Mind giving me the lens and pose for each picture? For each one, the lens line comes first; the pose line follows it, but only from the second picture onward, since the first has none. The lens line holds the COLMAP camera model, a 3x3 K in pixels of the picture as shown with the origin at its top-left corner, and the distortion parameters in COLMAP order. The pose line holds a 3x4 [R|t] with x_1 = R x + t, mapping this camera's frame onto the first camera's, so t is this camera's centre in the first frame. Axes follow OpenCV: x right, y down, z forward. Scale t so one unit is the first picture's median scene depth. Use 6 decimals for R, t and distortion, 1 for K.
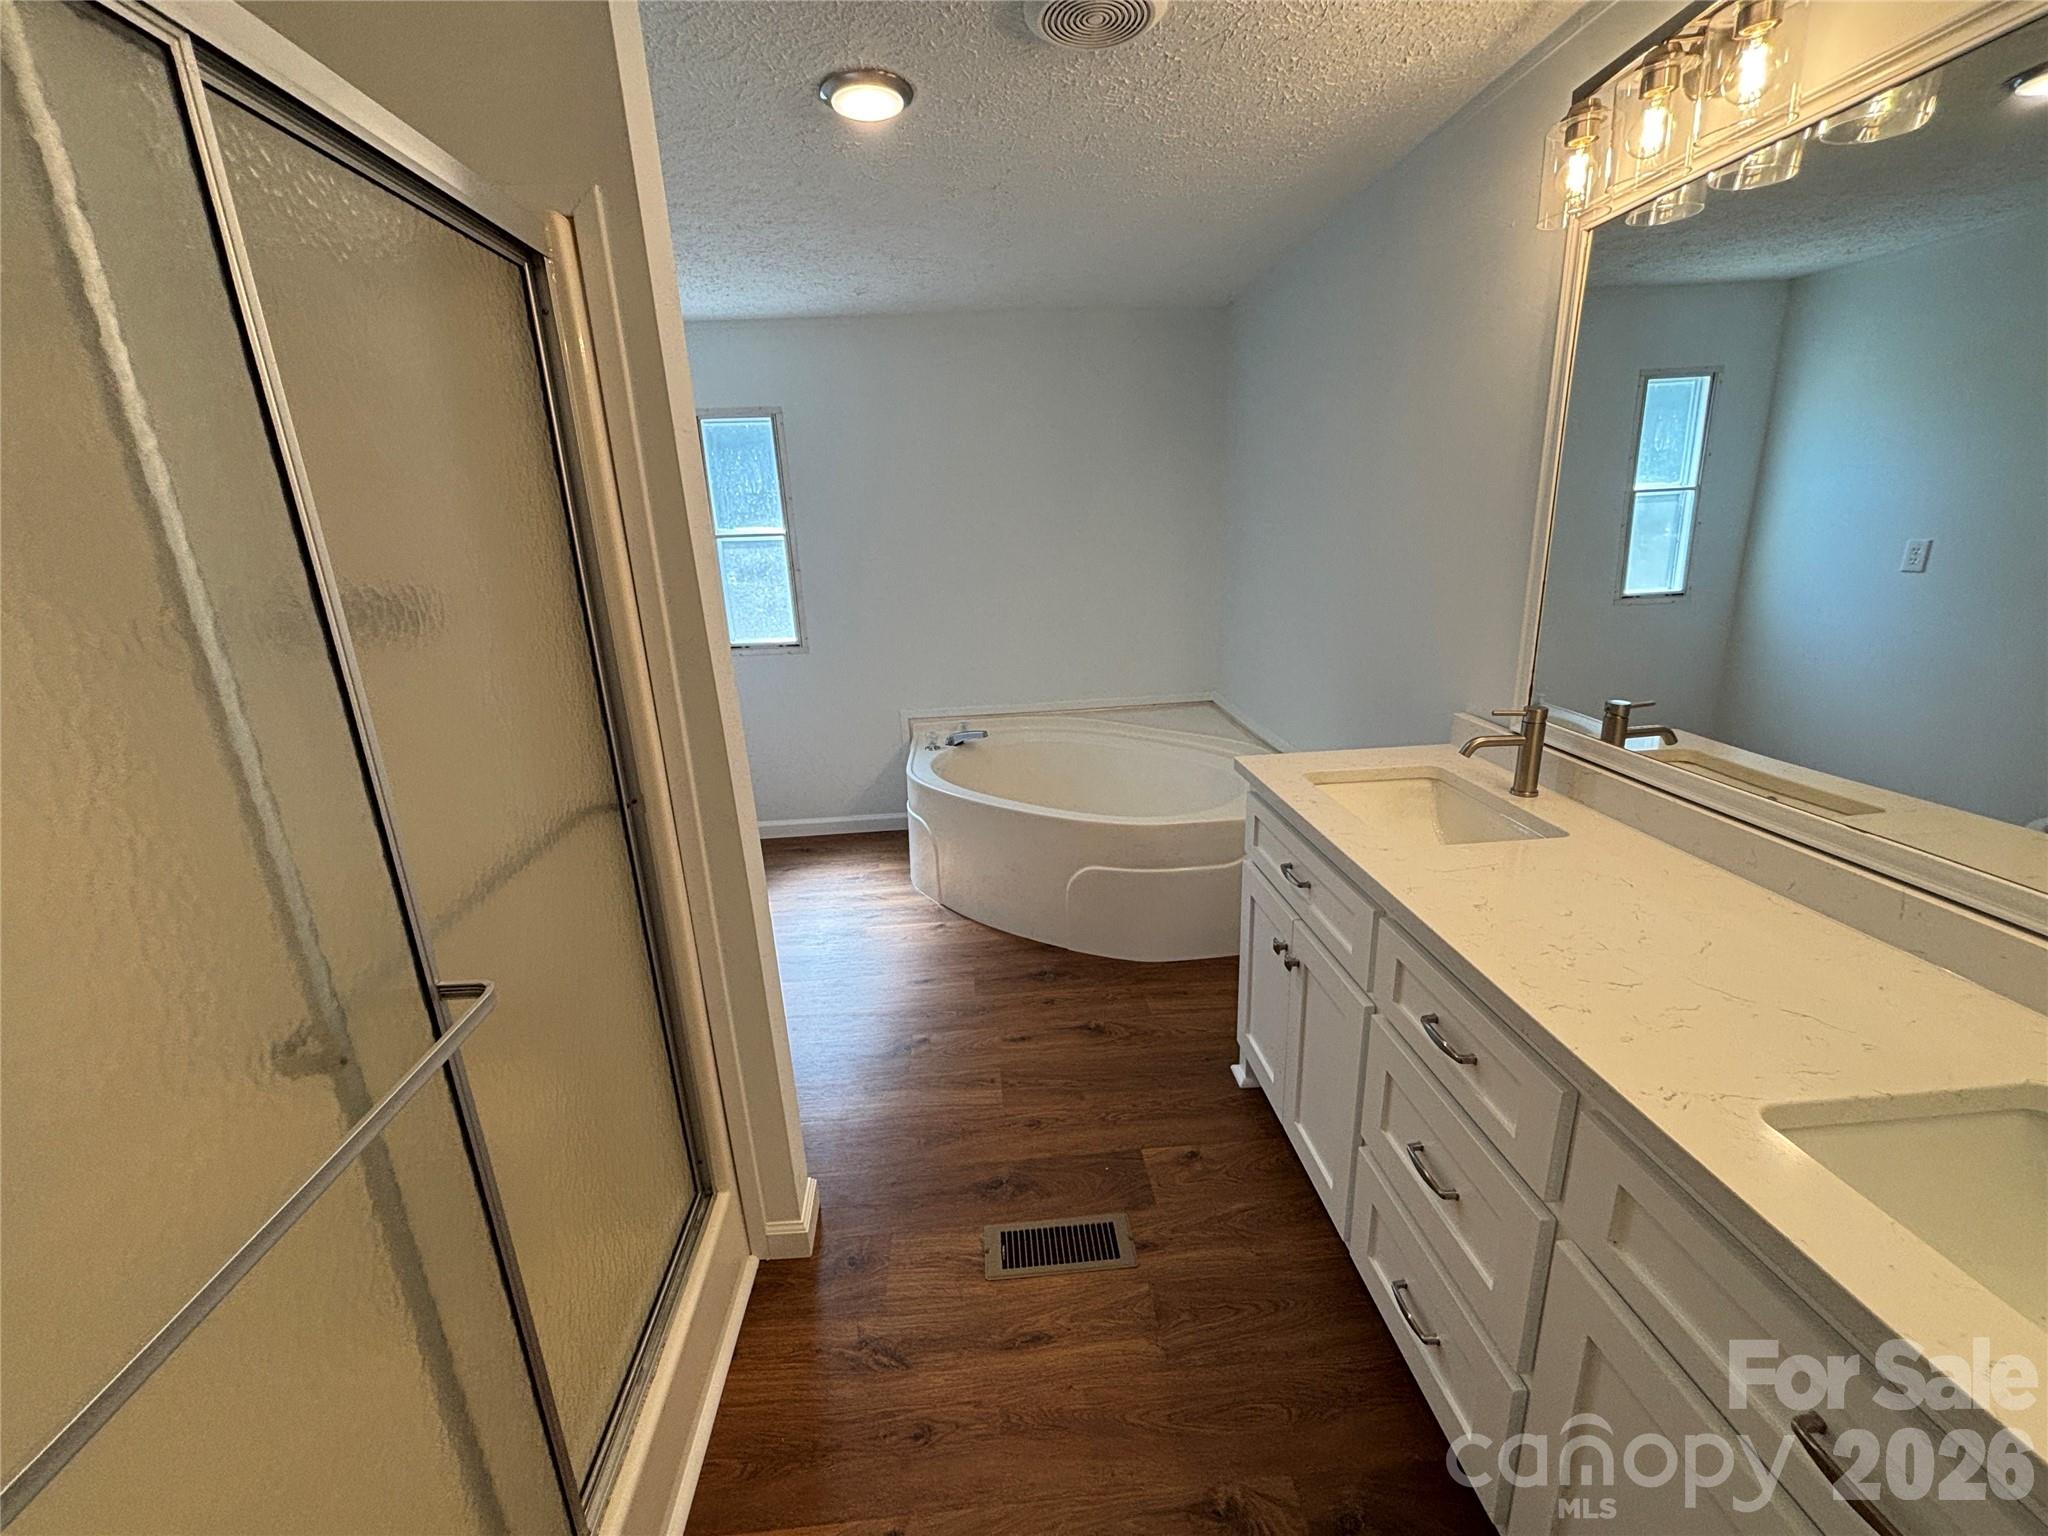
lens RADIAL K [[827.9, 0, 1019.9], [0, 827.9, 769.6], [0, 0, 1]] dist [0.000346, -0.000174]
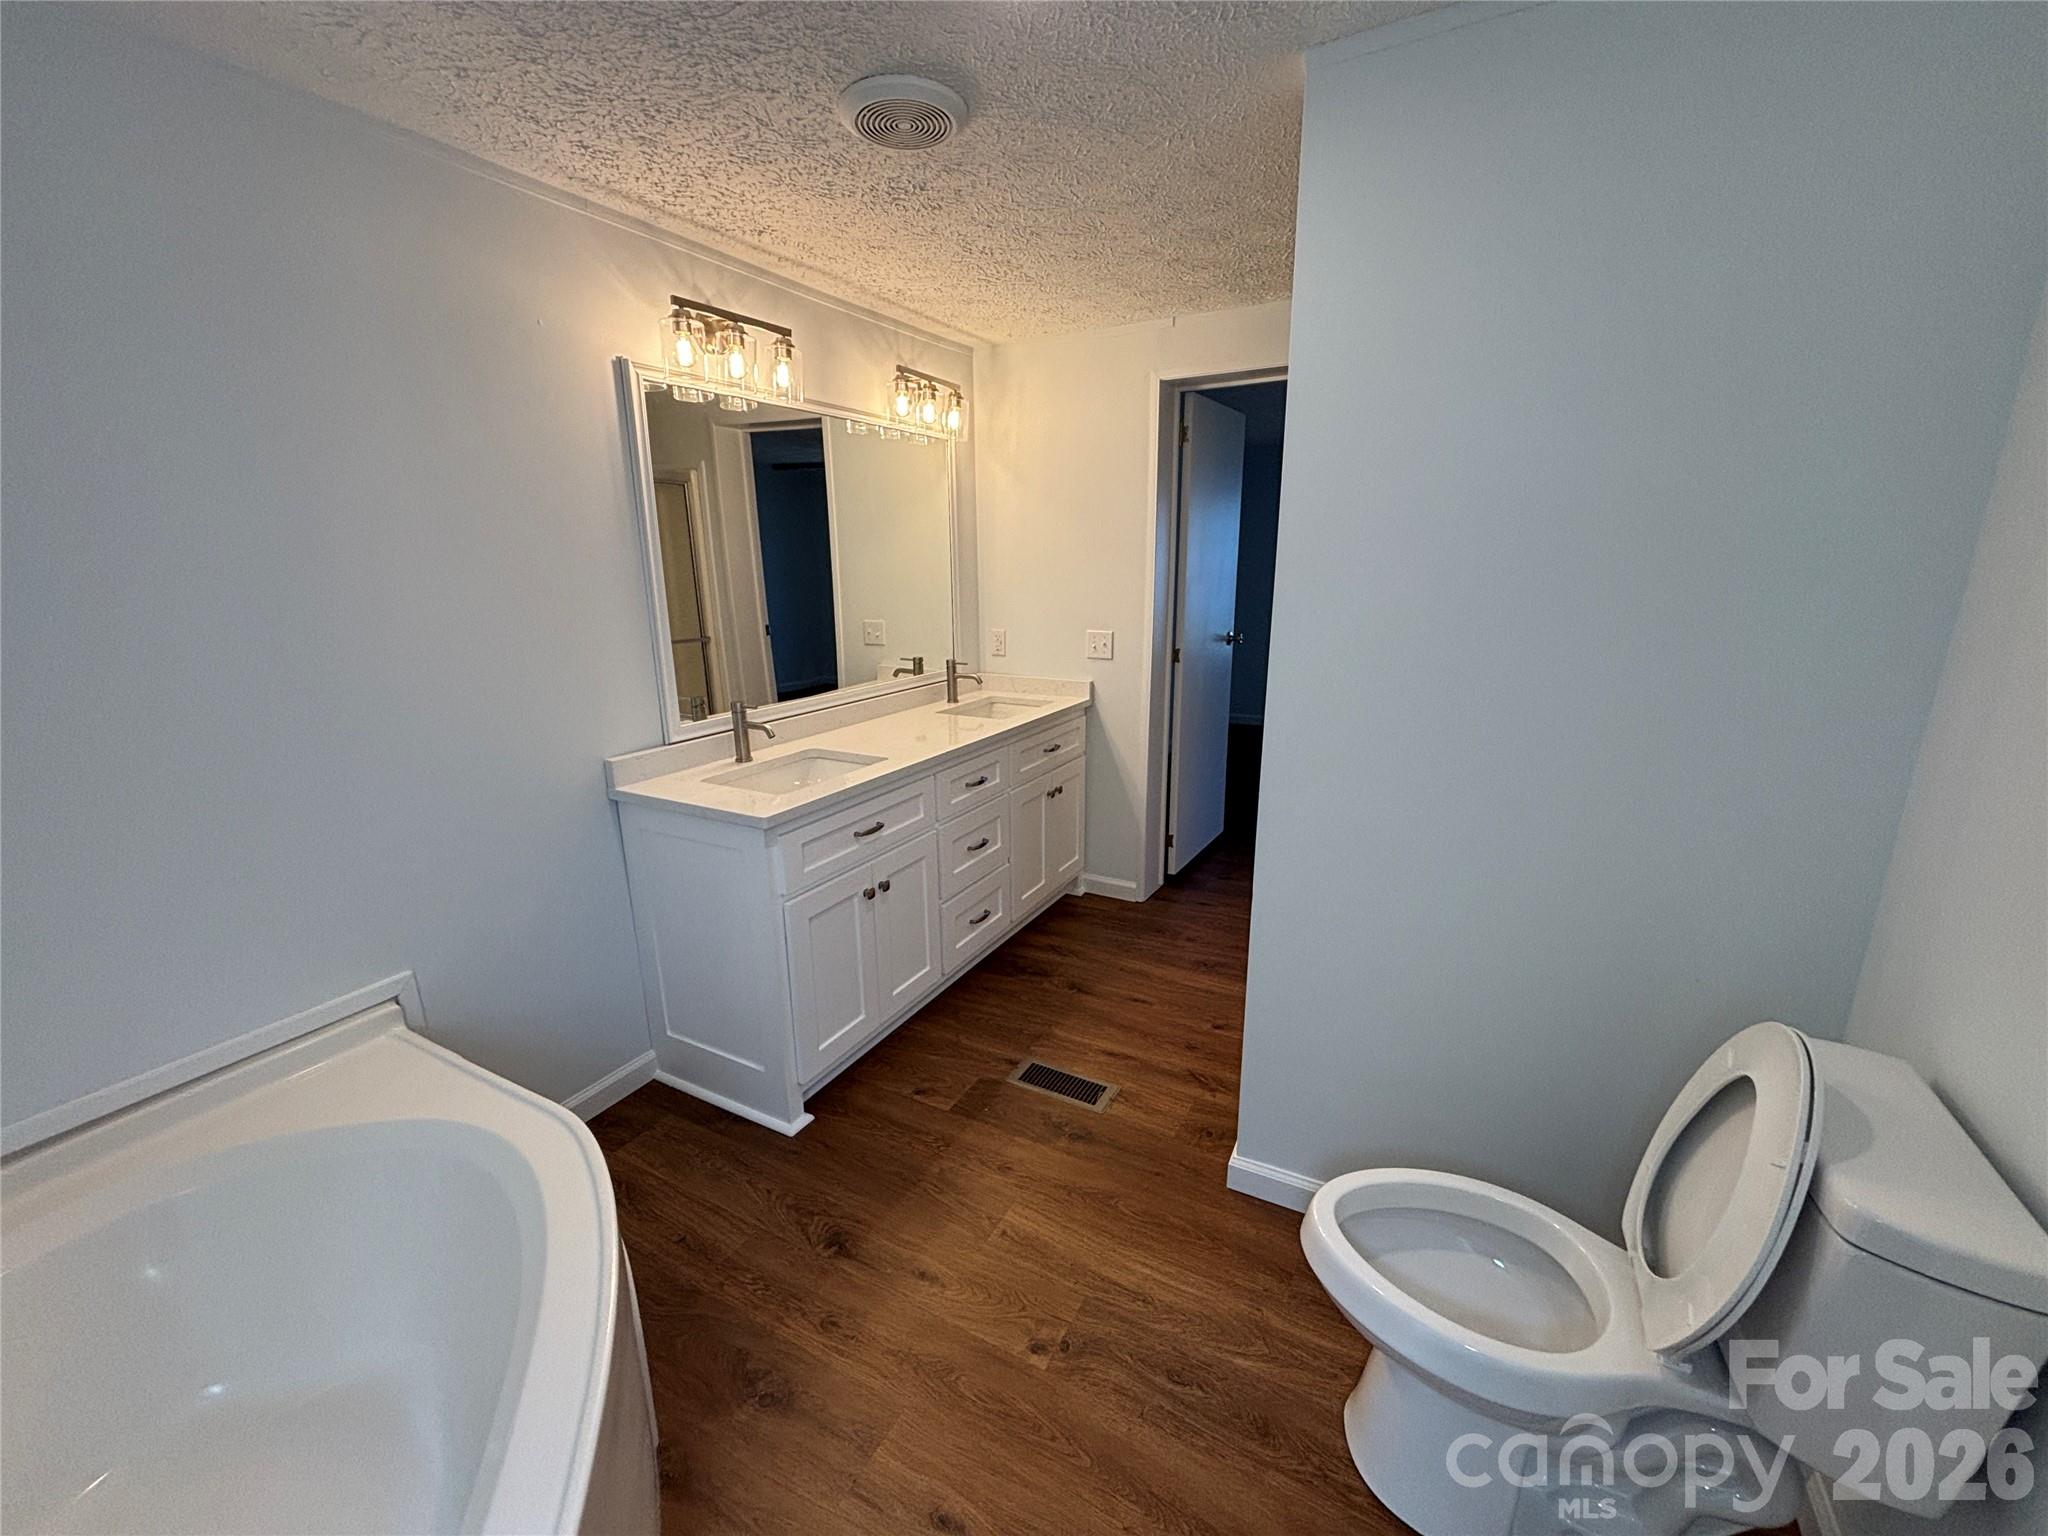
lens RADIAL K [[827.9, 0, 1019.9], [0, 827.9, 769.6], [0, 0, 1]] dist [0.000346, -0.000174]
pose [[-0.841151, -0.078495, 0.535074, -0.619024], [0.203562, 0.870688, 0.447734, -0.535080], [-0.501027, 0.485532, -0.716401, 1.865387]]
